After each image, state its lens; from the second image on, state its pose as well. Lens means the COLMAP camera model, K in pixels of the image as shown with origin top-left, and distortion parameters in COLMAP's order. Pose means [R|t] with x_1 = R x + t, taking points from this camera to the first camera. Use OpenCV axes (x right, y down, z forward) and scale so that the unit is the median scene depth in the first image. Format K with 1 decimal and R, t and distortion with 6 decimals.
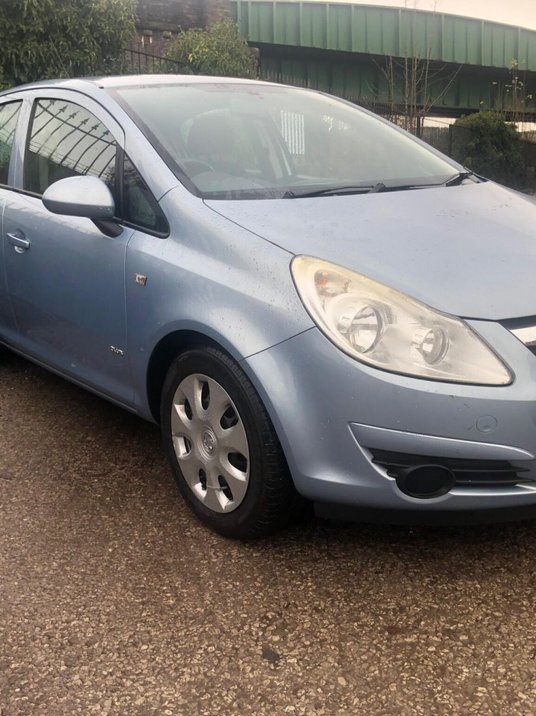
lens RADIAL K [[905.1, 0, 268.0], [0, 905.1, 358.0], [0, 0, 1]] dist [-0.010496, -0.016502]
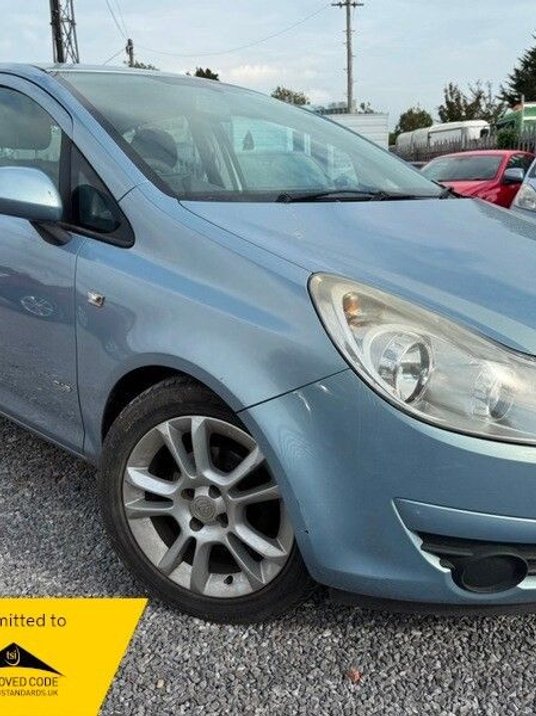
lens RADIAL K [[723.5, 0, 268.0], [0, 723.5, 358.0], [0, 0, 1]] dist [-0.003251, -0.003353]
pose [[0.989676, 0.004051, 0.143268, -0.094846], [-0.004118, 0.999992, 0.000171, -0.041650], [-0.143266, -0.000759, 0.989684, 0.407311]]
